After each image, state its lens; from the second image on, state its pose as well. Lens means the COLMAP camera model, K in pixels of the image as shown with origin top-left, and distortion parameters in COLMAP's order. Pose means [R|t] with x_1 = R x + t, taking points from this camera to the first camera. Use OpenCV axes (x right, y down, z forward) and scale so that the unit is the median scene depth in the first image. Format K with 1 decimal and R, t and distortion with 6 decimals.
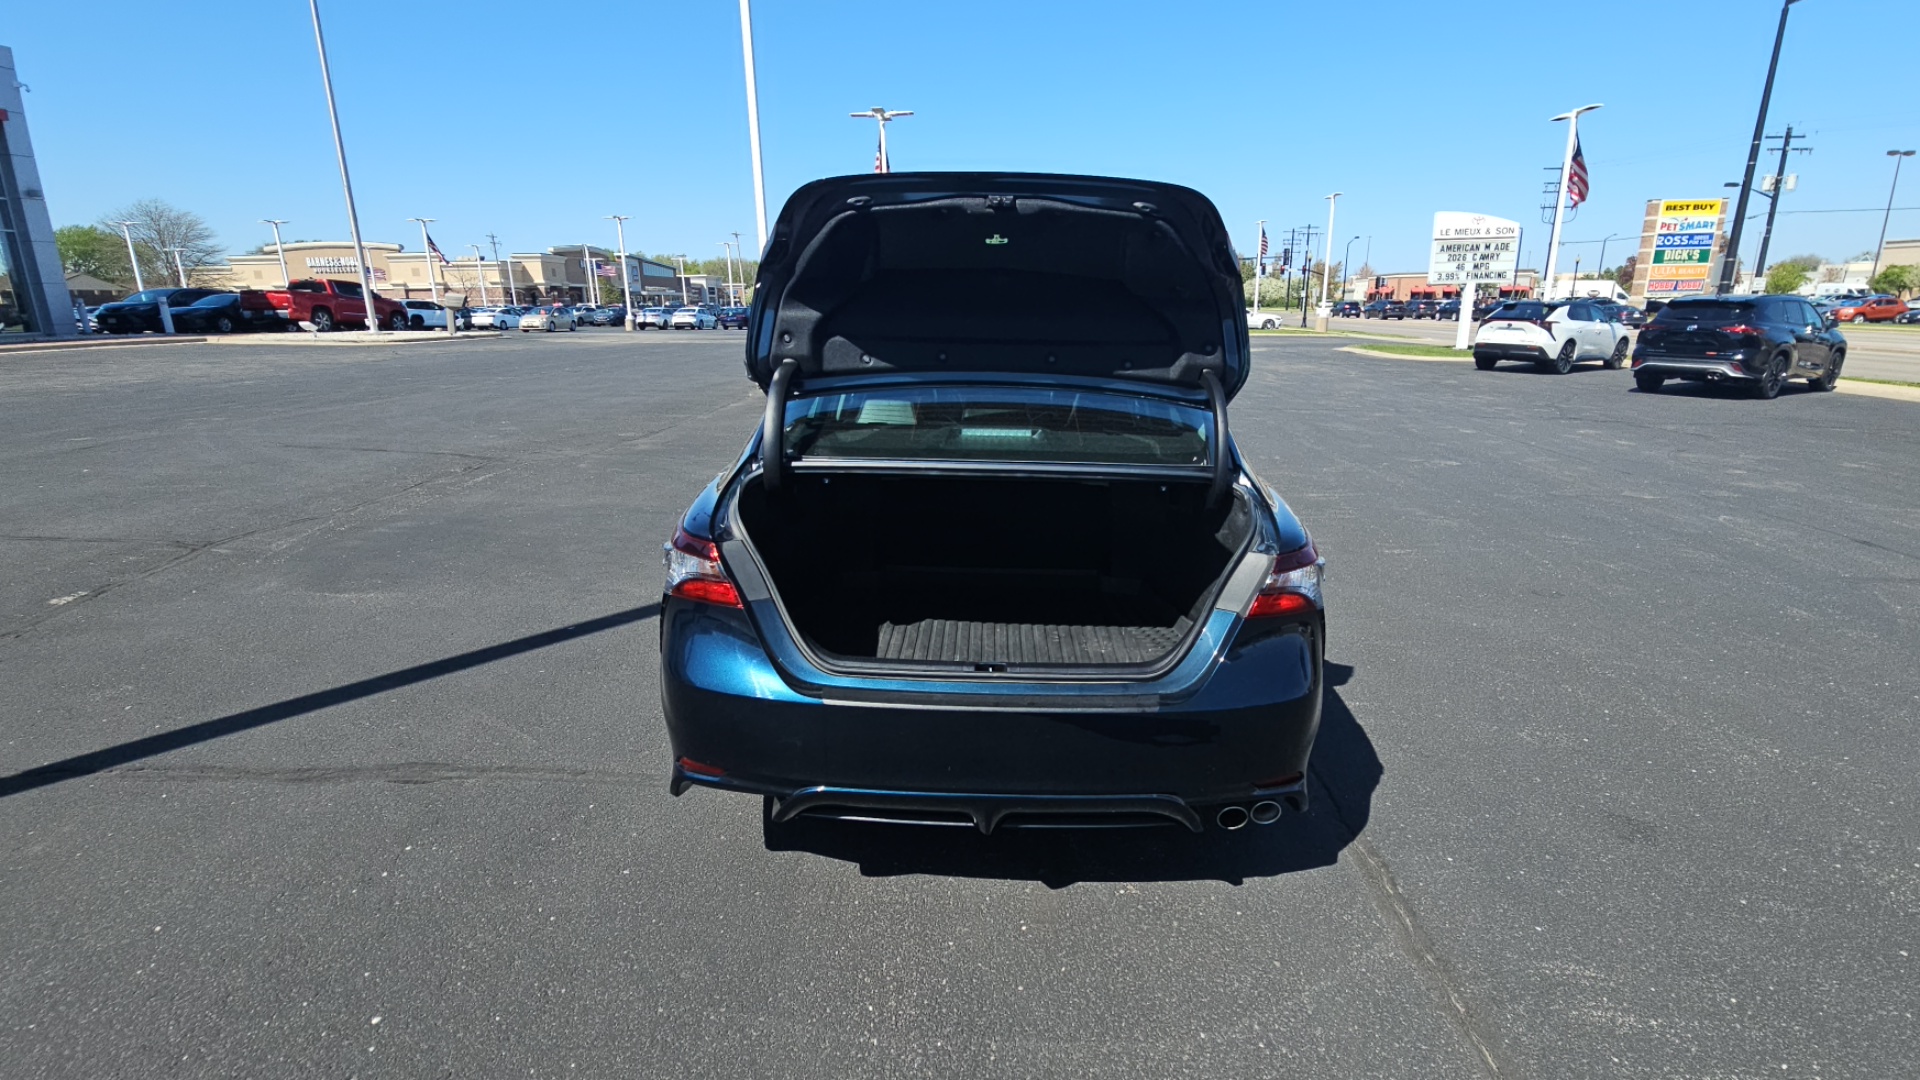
lens RADIAL K [[859.5, 0, 978.9], [0, 859.5, 546.2], [0, 0, 1]] dist [0.008557, -0.007425]
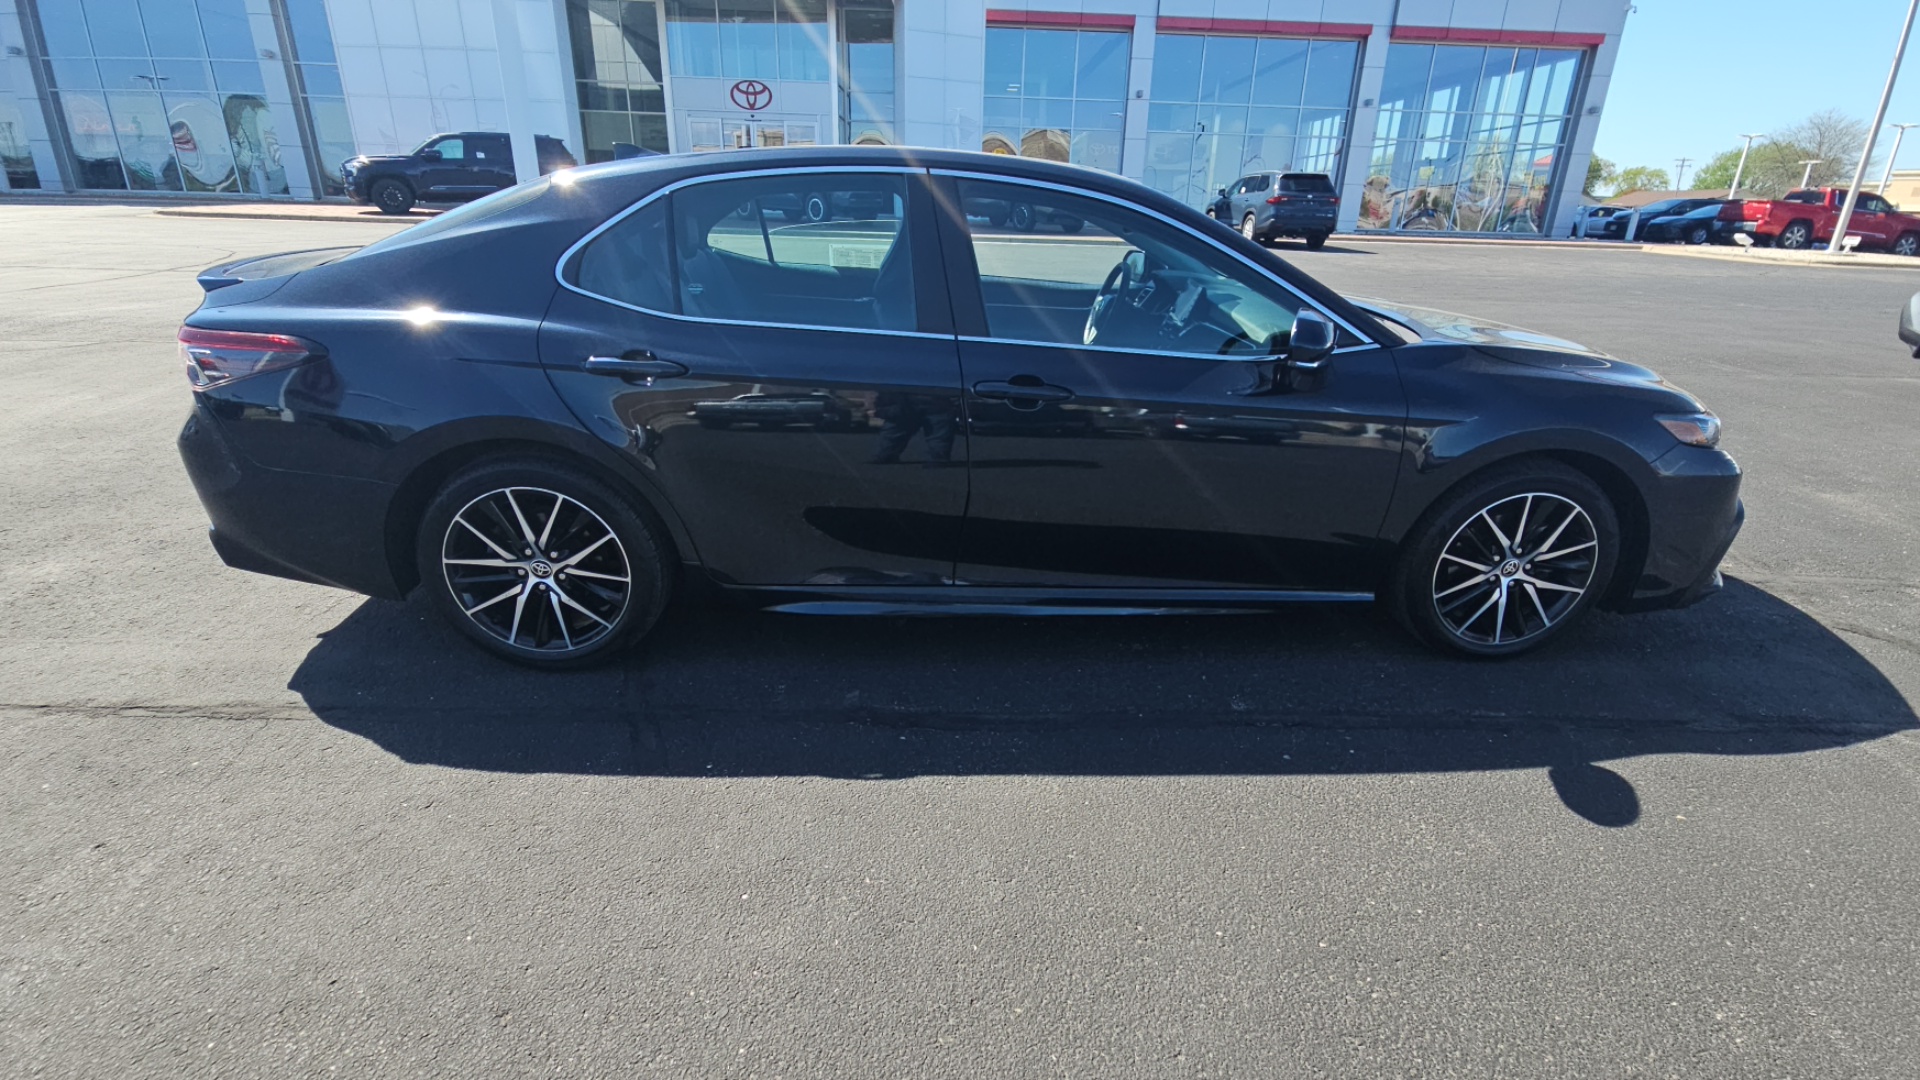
lens RADIAL K [[859.5, 0, 993.5], [0, 859.5, 545.4], [0, 0, 1]] dist [0.008557, -0.007425]
pose [[0.073627, 0.376234, -0.923595, 0.120408], [-0.298525, 0.891958, 0.339549, -0.032887], [0.951558, 0.250716, 0.177988, 0.140224]]
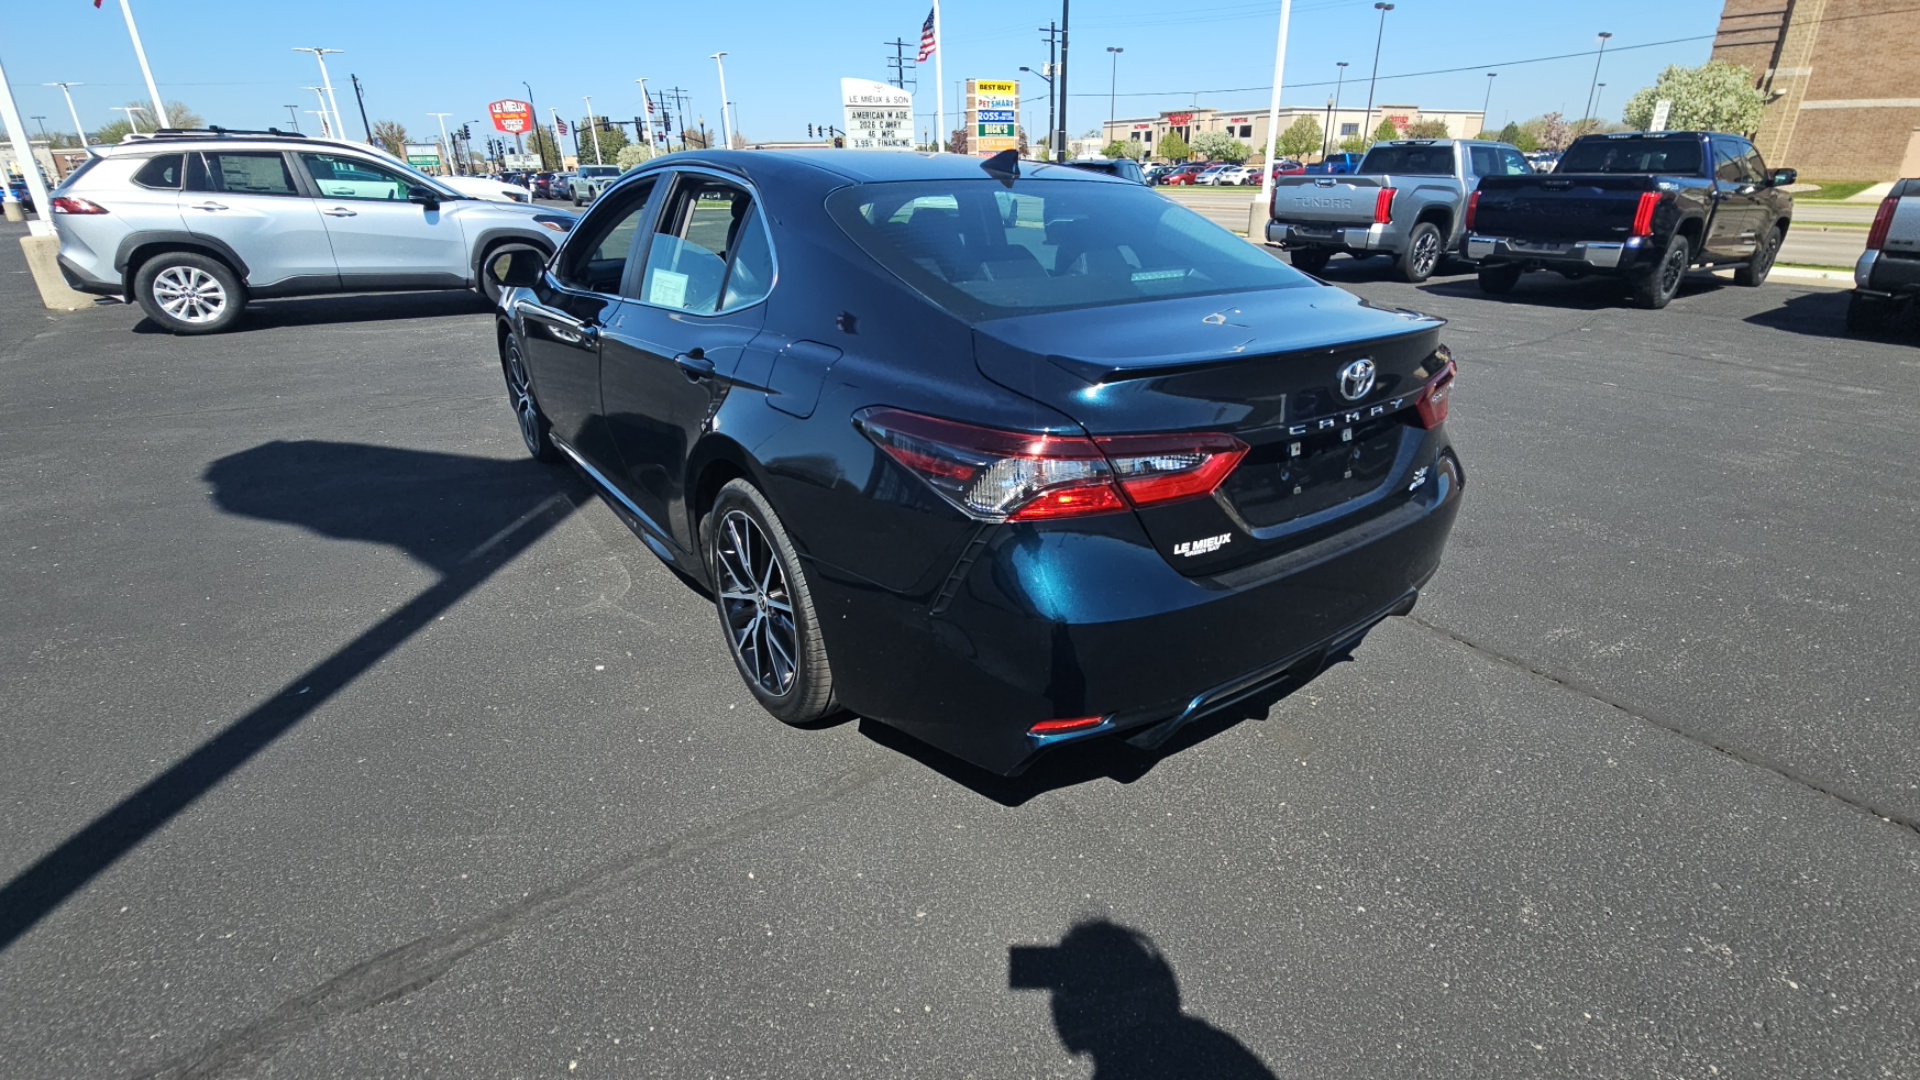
lens RADIAL K [[859.5, 0, 982.4], [0, 859.5, 541.4], [0, 0, 1]] dist [0.008557, -0.007425]
pose [[0.787959, -0.247361, 0.563855, -0.061753], [0.173425, 0.967840, 0.182235, -0.005376], [-0.590799, -0.045807, 0.805517, 0.033201]]
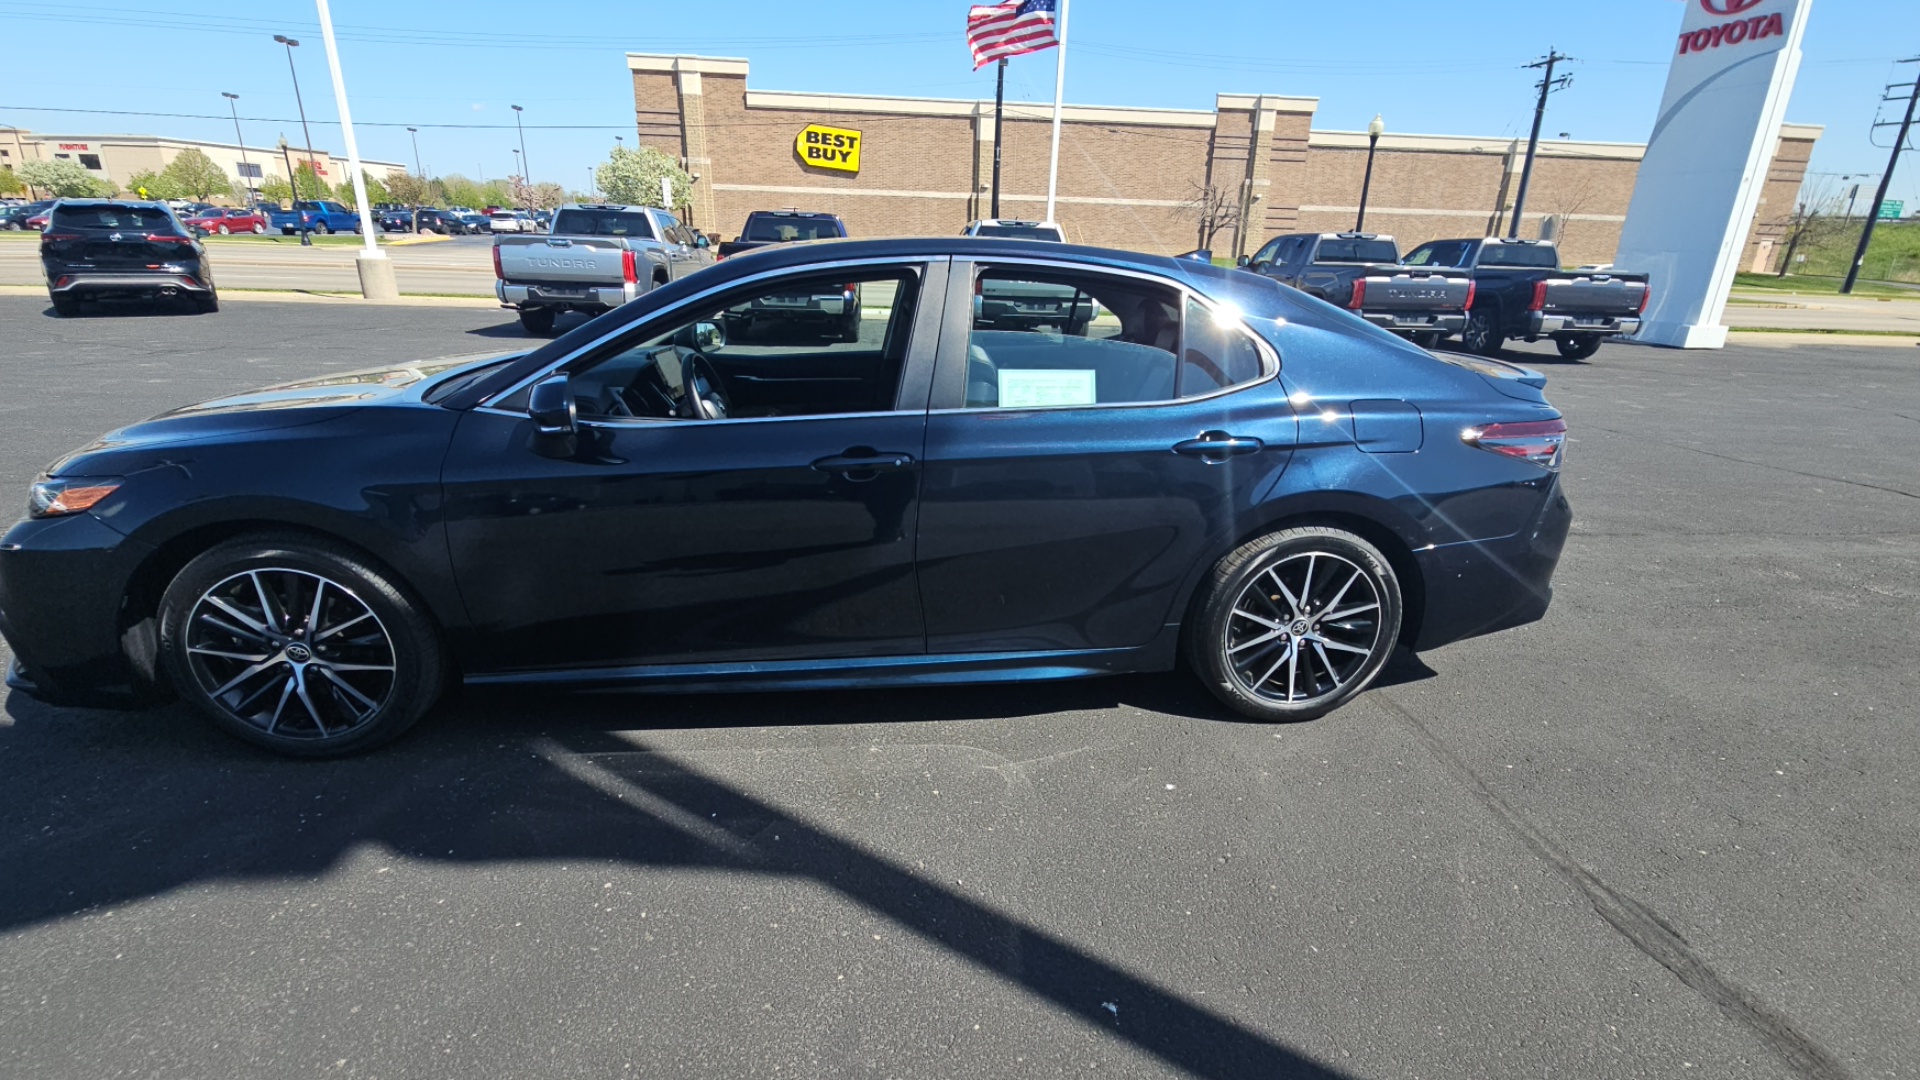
lens RADIAL K [[859.5, 0, 979.3], [0, 859.5, 539.4], [0, 0, 1]] dist [0.008557, -0.007425]
pose [[-0.137606, -0.330110, 0.933858, -0.117600], [0.238942, 0.903919, 0.354736, -0.041809], [-0.961234, 0.271952, -0.045508, 0.152607]]
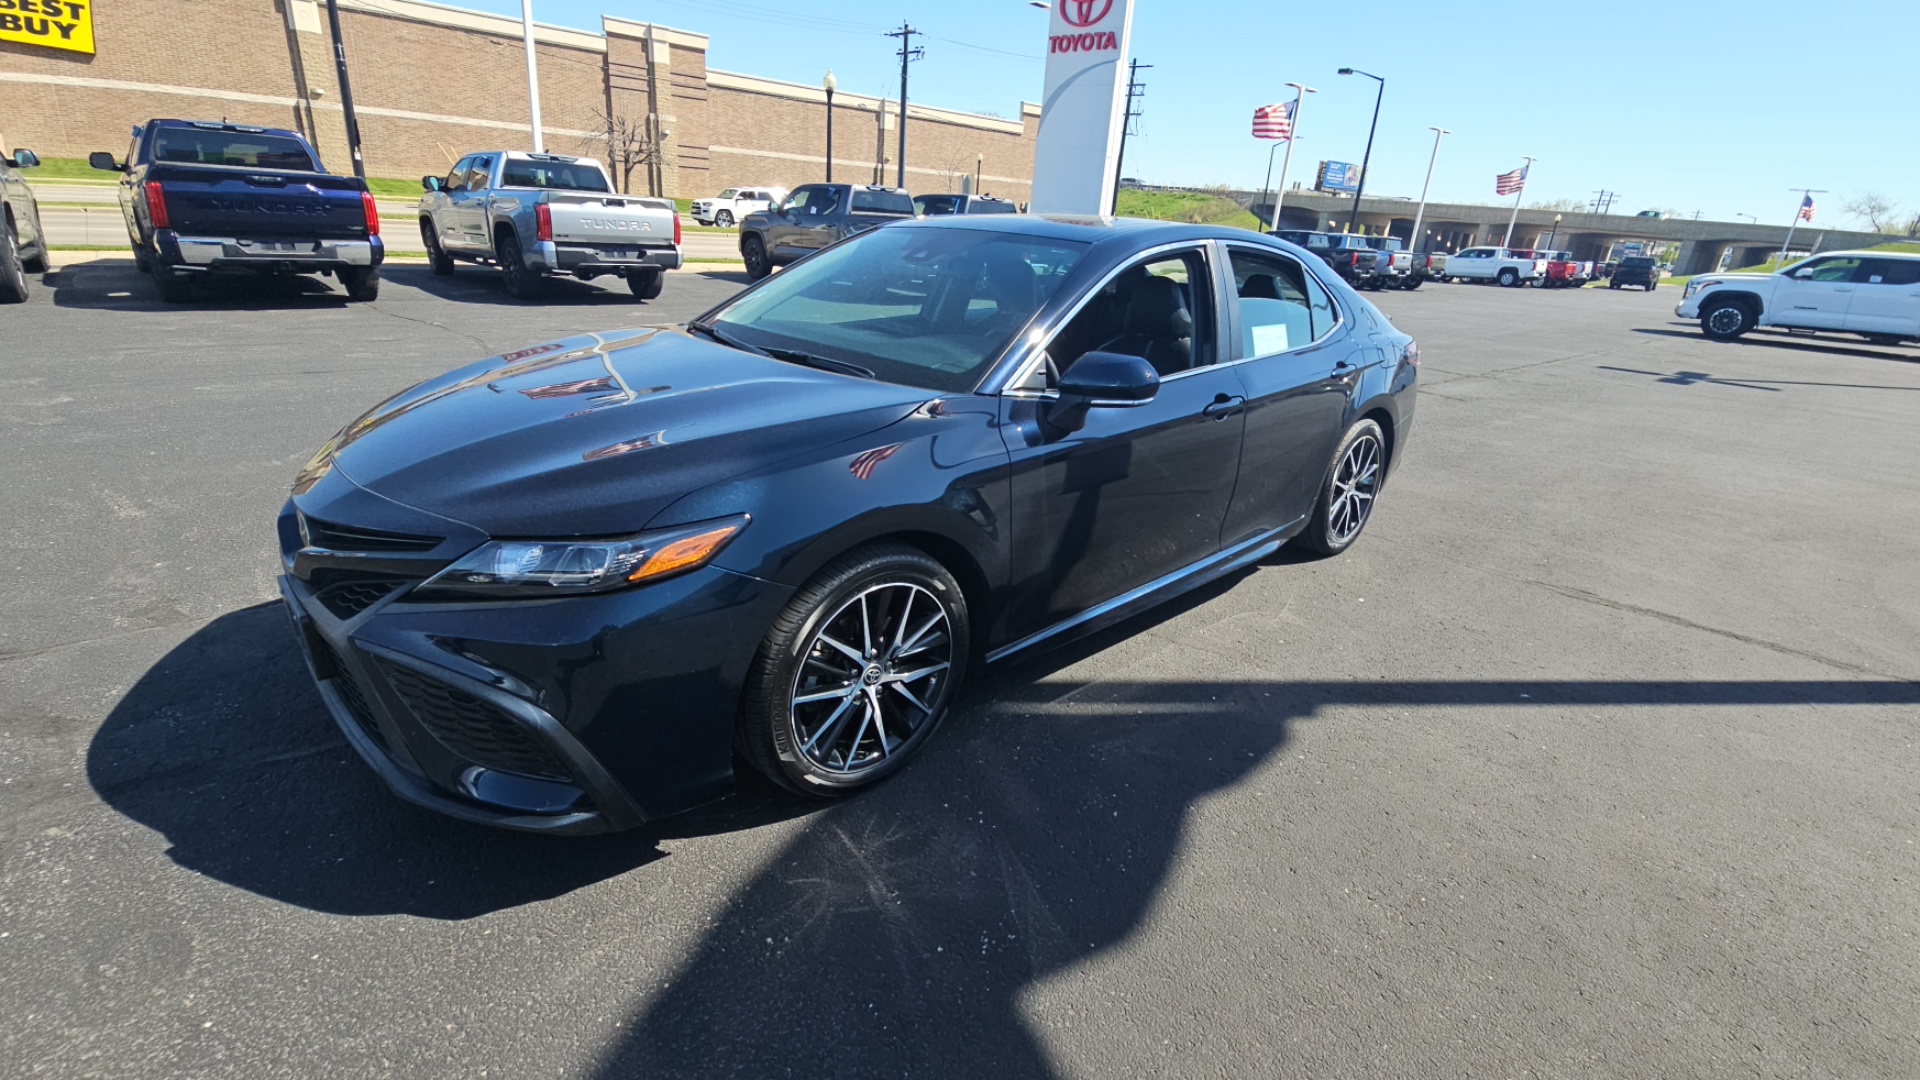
lens RADIAL K [[859.5, 0, 979.3], [0, 859.5, 534.2], [0, 0, 1]] dist [0.008557, -0.007425]
pose [[-0.713422, -0.292945, 0.636563, -0.085303], [0.121892, 0.842693, 0.524415, -0.069288], [-0.690052, 0.451722, -0.565488, 0.250629]]
